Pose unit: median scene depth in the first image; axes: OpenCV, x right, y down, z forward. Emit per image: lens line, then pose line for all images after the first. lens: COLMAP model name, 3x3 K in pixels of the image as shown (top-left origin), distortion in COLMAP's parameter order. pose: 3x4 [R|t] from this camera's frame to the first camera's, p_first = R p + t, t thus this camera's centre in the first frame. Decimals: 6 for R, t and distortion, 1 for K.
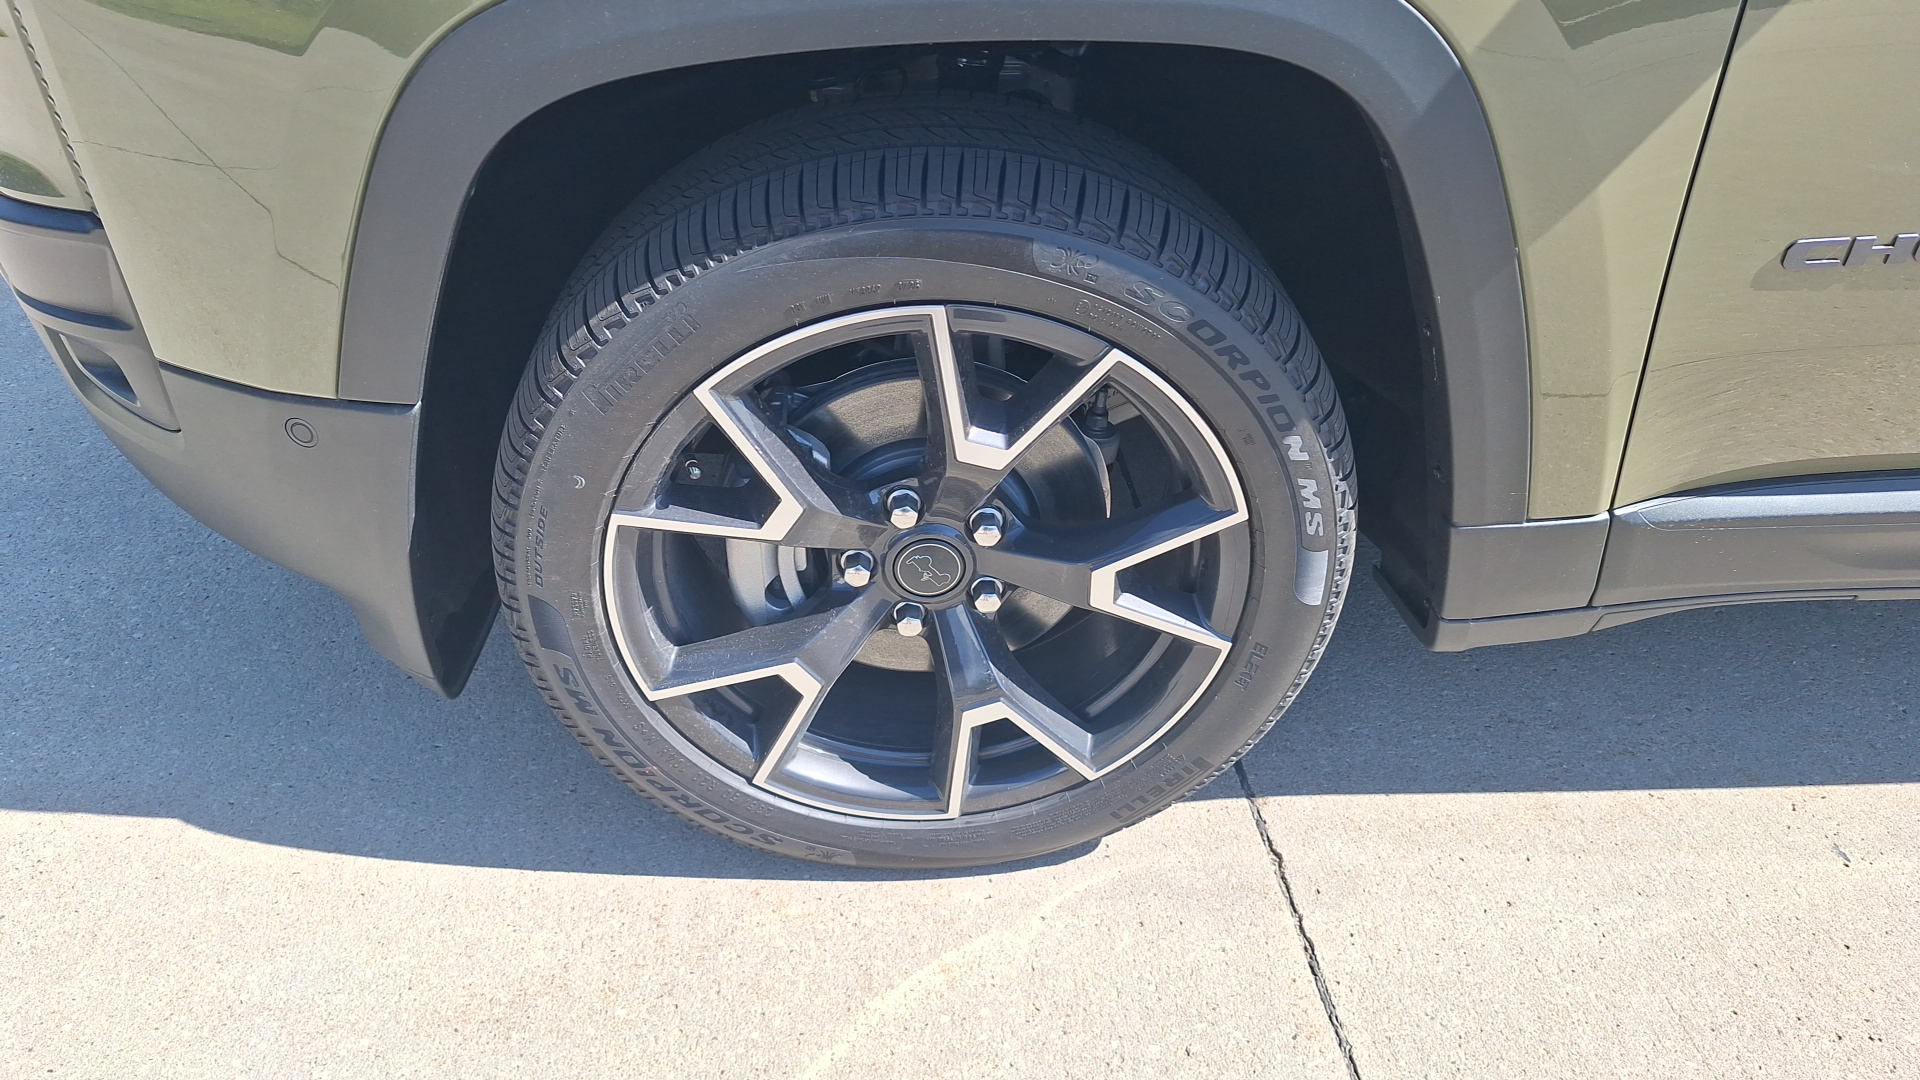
lens RADIAL K [[1321.4, 0, 963.9], [0, 1321.4, 507.0], [0, 0, 1]] dist [0.013626, 0.000006]
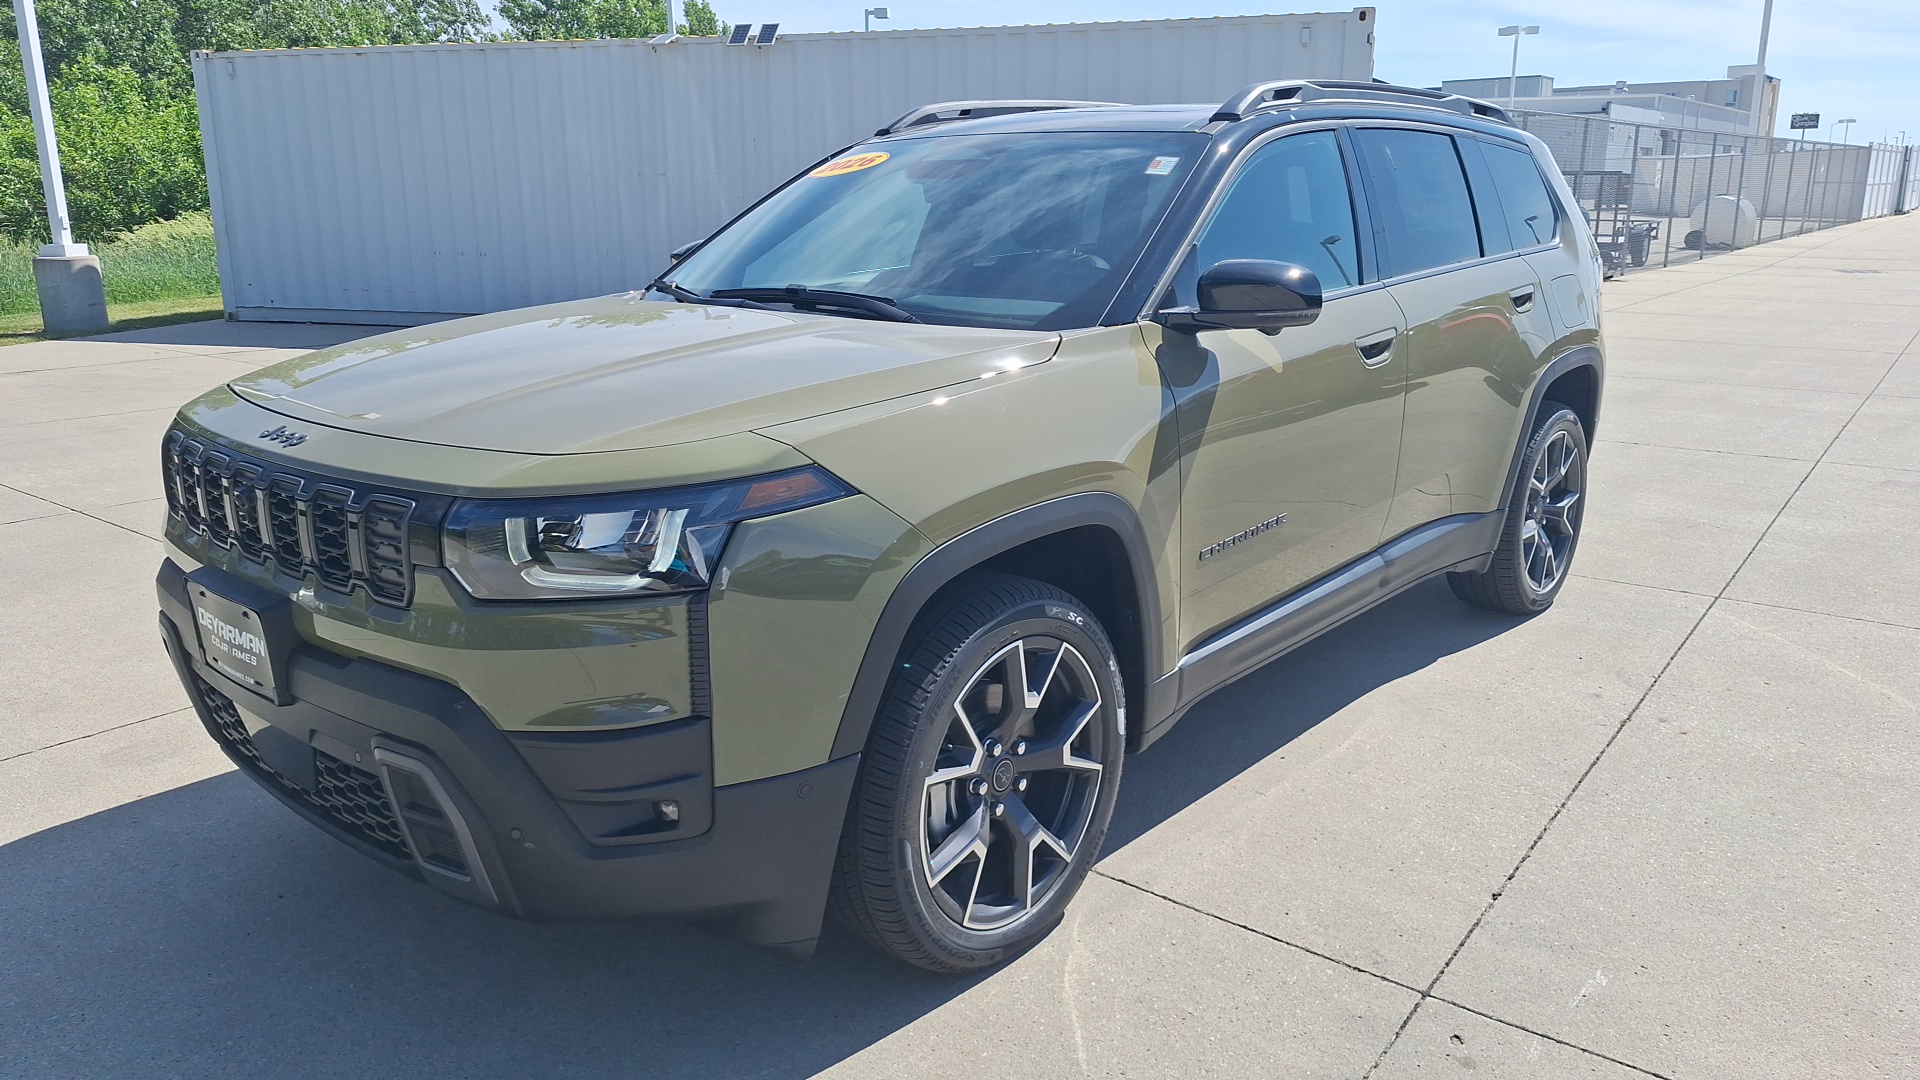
lens RADIAL K [[1321.4, 0, 963.9], [0, 1321.4, 507.0], [0, 0, 1]] dist [0.013626, 0.000006]
pose [[0.672143, -0.163958, 0.722040, -1.609486], [0.434523, 0.876935, -0.205364, 0.079932], [-0.599511, 0.451777, 0.660670, -0.598716]]
